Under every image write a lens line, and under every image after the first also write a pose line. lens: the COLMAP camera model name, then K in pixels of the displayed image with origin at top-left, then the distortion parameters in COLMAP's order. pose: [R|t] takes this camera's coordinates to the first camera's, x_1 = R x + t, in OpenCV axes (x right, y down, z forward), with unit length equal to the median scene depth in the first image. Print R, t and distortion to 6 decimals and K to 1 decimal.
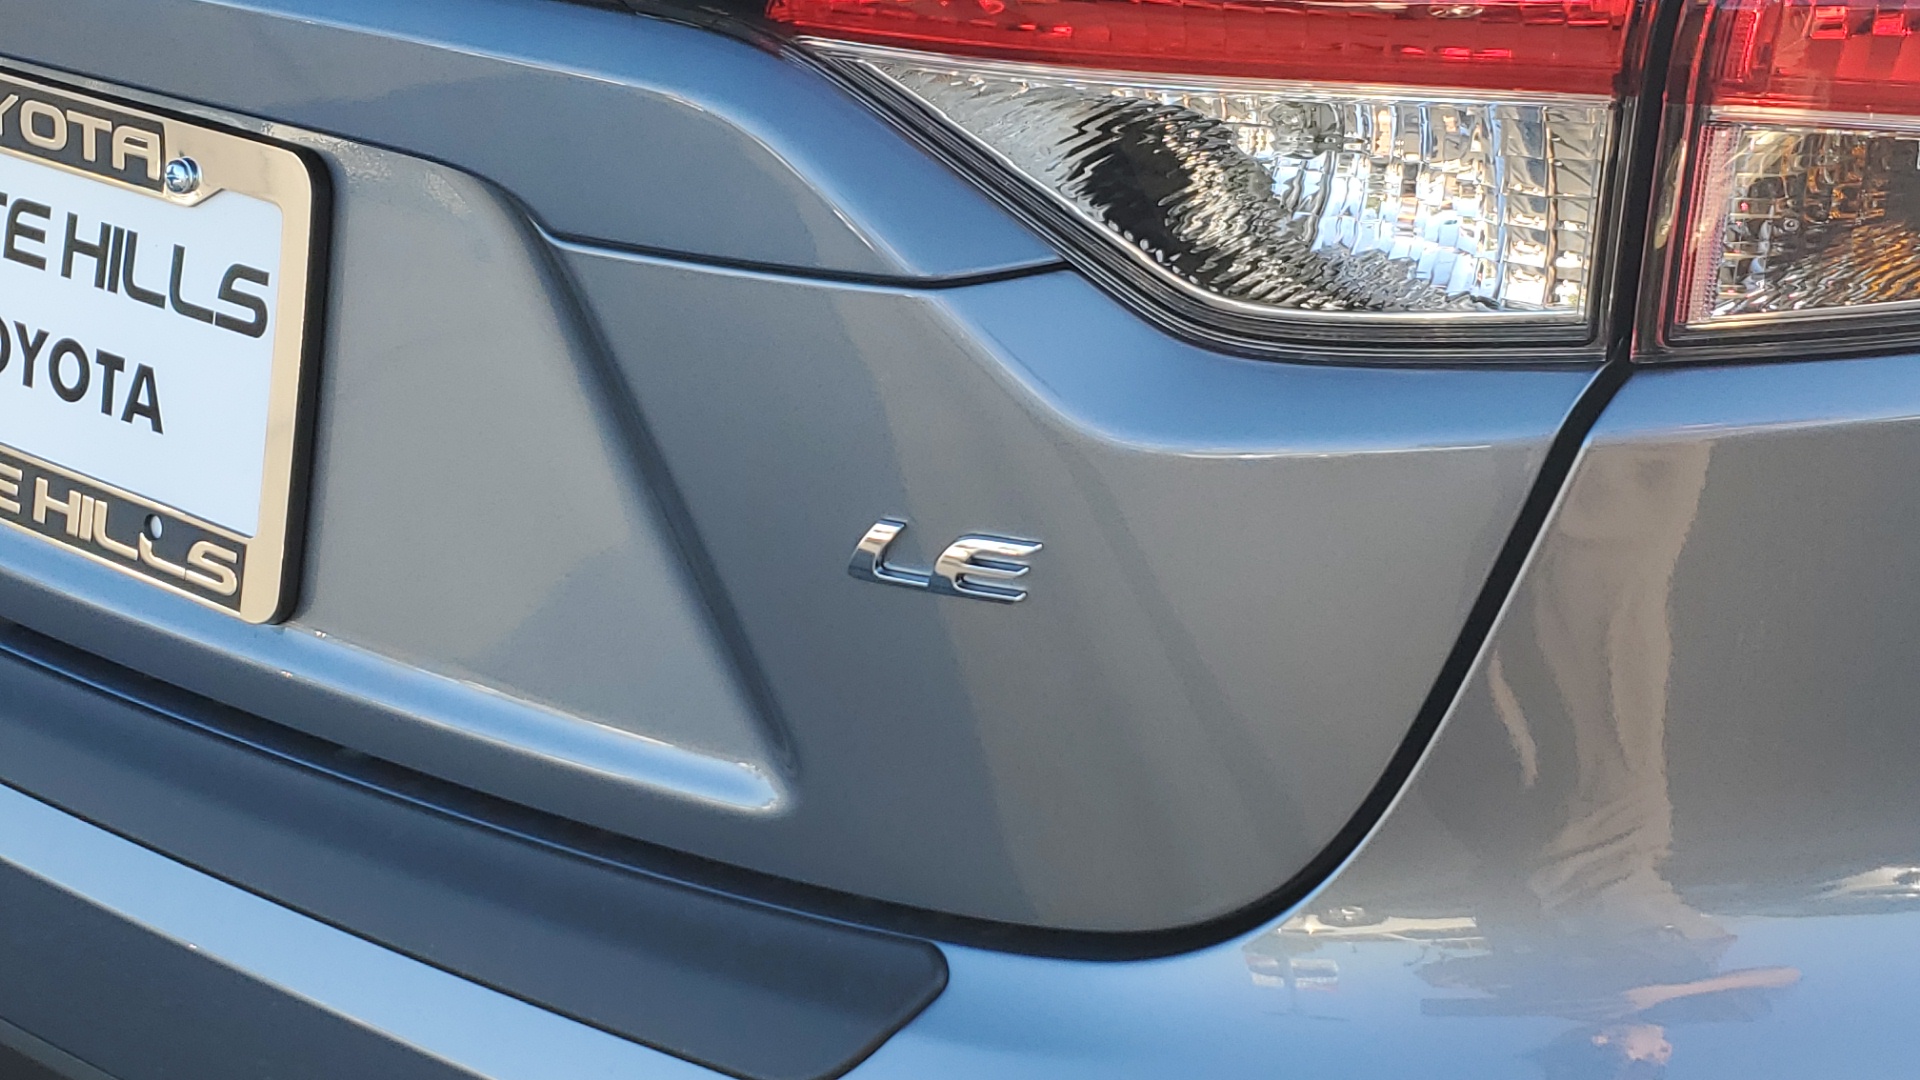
lens RADIAL K [[1454.4, 0, 960.0], [0, 1454.4, 540.0], [0, 0, 1]] dist [0.057519, -0.100319]
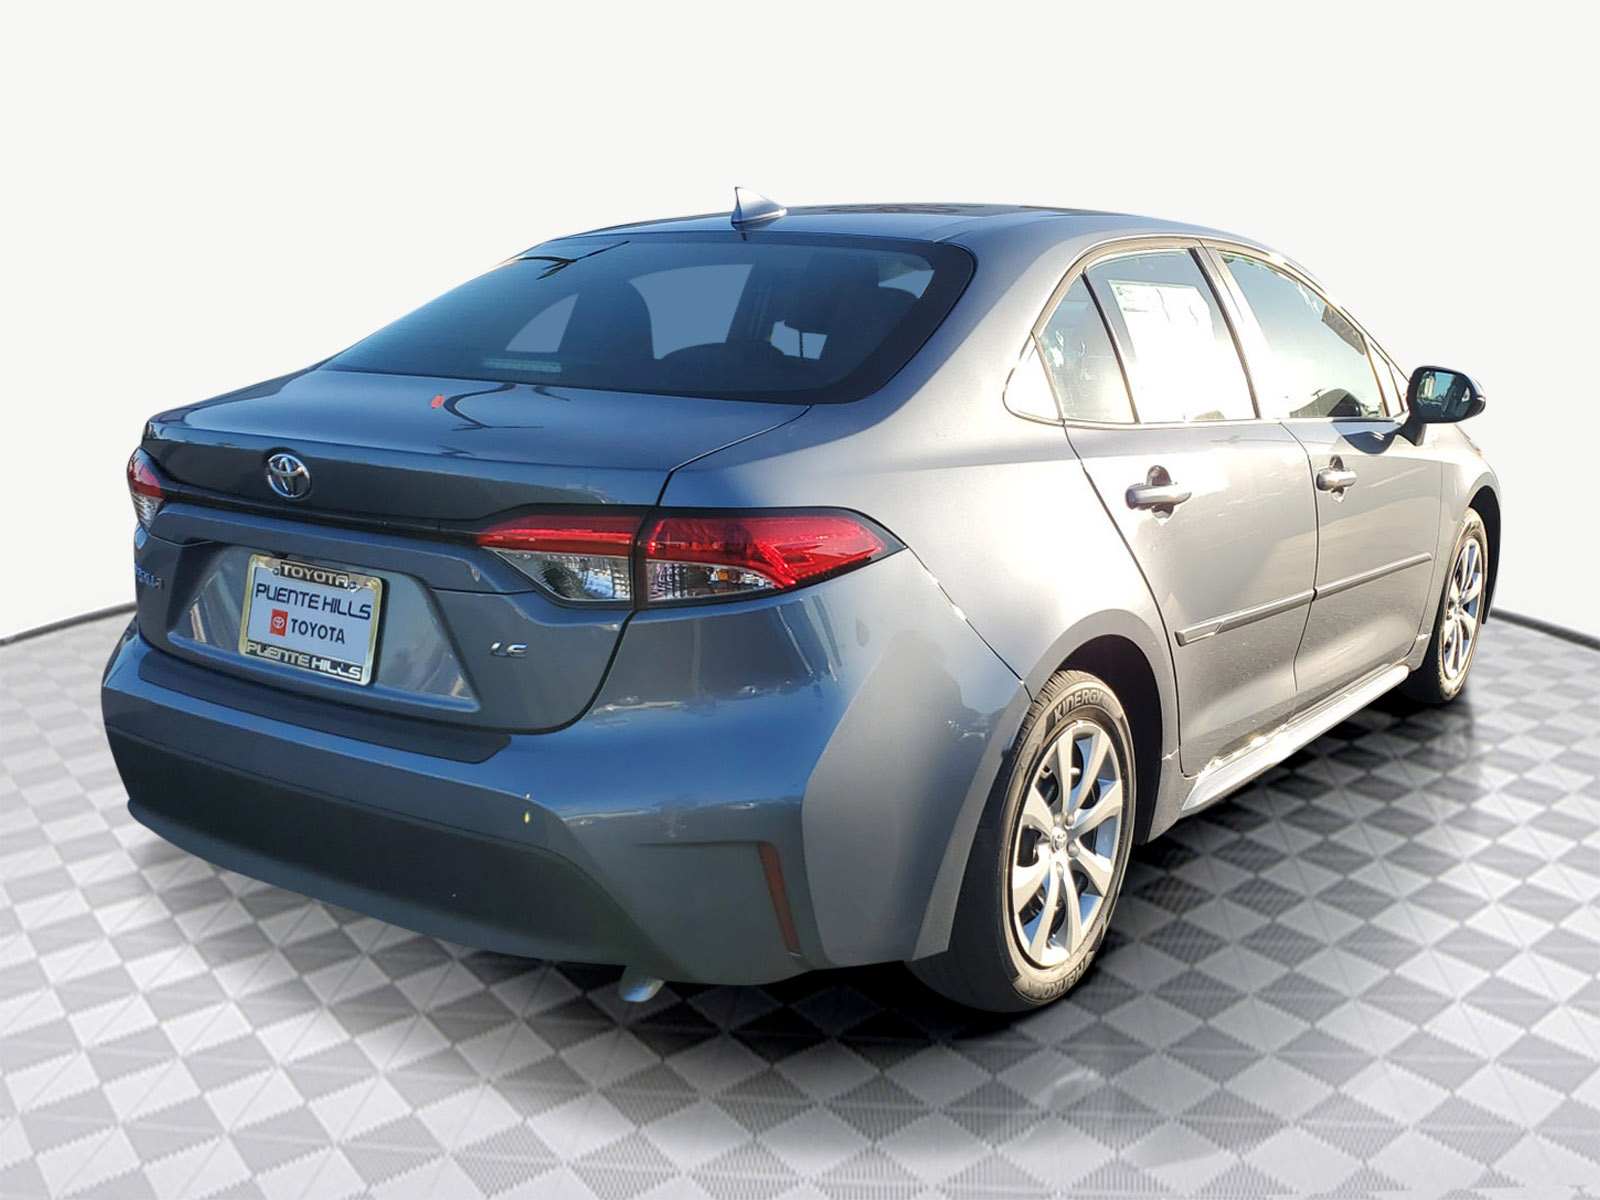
lens RADIAL K [[1442.0, 0, 800.0], [0, 1442.0, 600.0], [0, 0, 1]] dist [0.000836, 0.000842]
pose [[0.749016, -0.091593, 0.656190, -2.312837], [-0.027089, 0.985337, 0.168457, -0.950318], [-0.661998, -0.143953, 0.735552, -2.971820]]
